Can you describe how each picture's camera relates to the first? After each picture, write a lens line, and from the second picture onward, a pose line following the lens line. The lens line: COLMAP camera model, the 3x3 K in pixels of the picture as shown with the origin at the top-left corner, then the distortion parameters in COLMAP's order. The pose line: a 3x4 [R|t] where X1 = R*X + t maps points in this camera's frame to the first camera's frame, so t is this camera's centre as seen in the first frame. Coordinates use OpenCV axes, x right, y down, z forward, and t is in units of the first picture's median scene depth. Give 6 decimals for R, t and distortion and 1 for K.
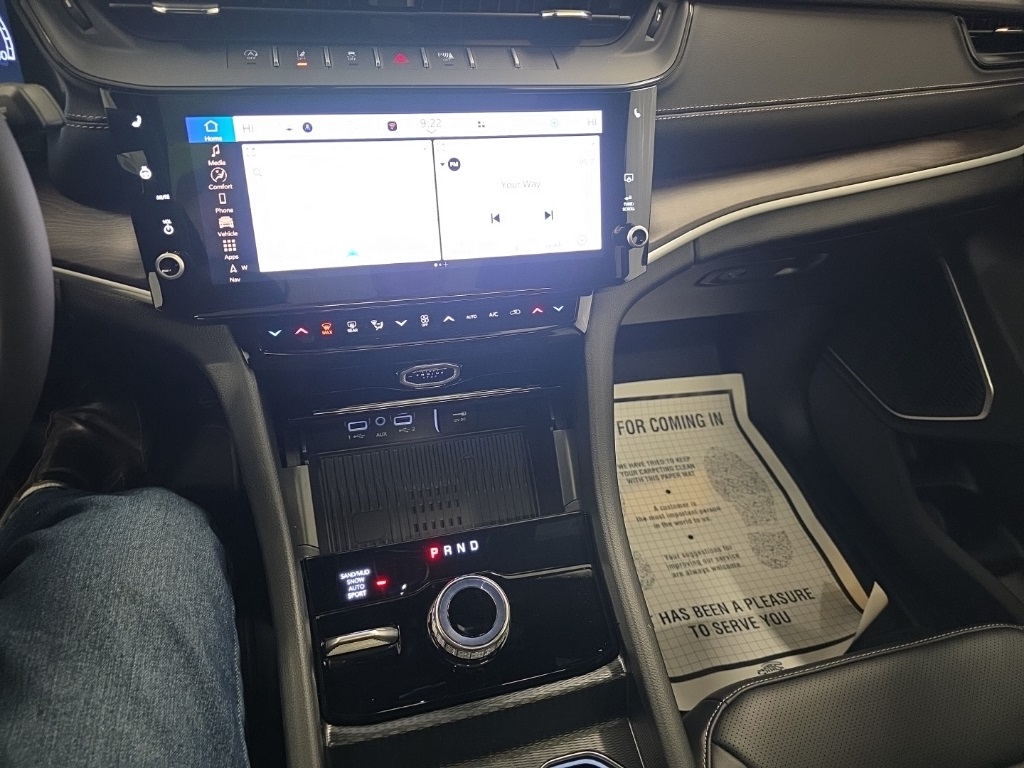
lens RADIAL K [[687.5, 0, 511.6], [0, 687.5, 376.2], [0, 0, 1]] dist [0.013157, -0.005864]
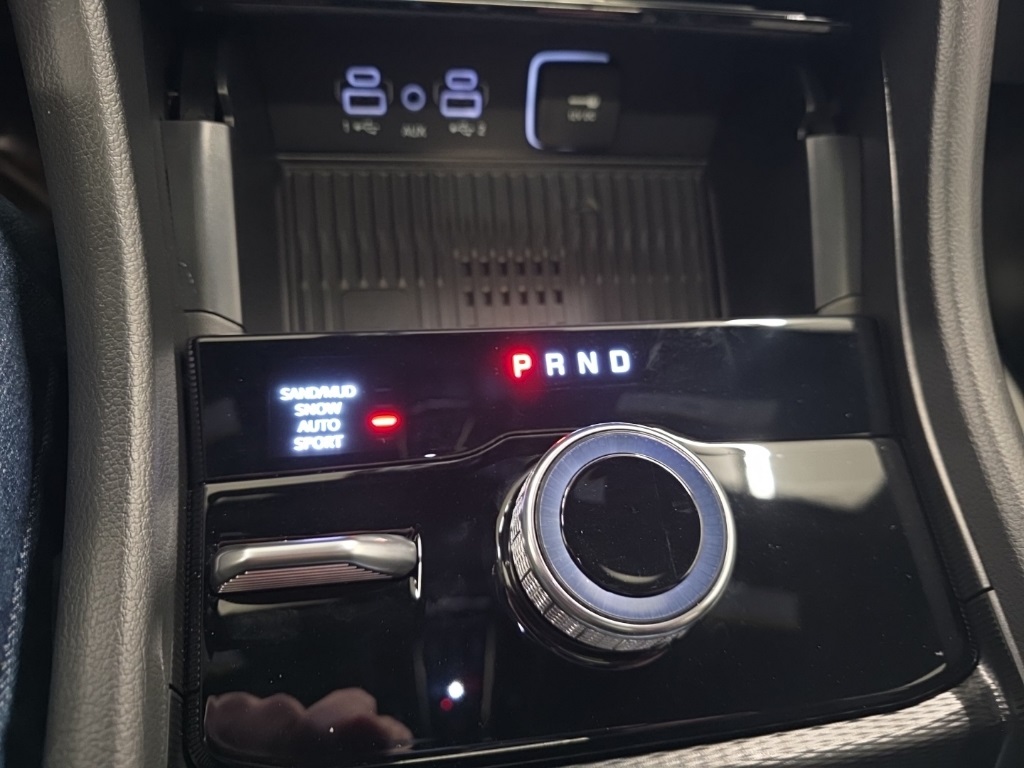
lens RADIAL K [[687.5, 0, 511.9], [0, 687.5, 389.0], [0, 0, 1]] dist [0.013157, -0.005864]
pose [[0.993678, 0.103659, -0.043110, -0.103243], [-0.095147, 0.981406, 0.166699, 0.211331], [0.059588, -0.161543, 0.985065, 0.627727]]
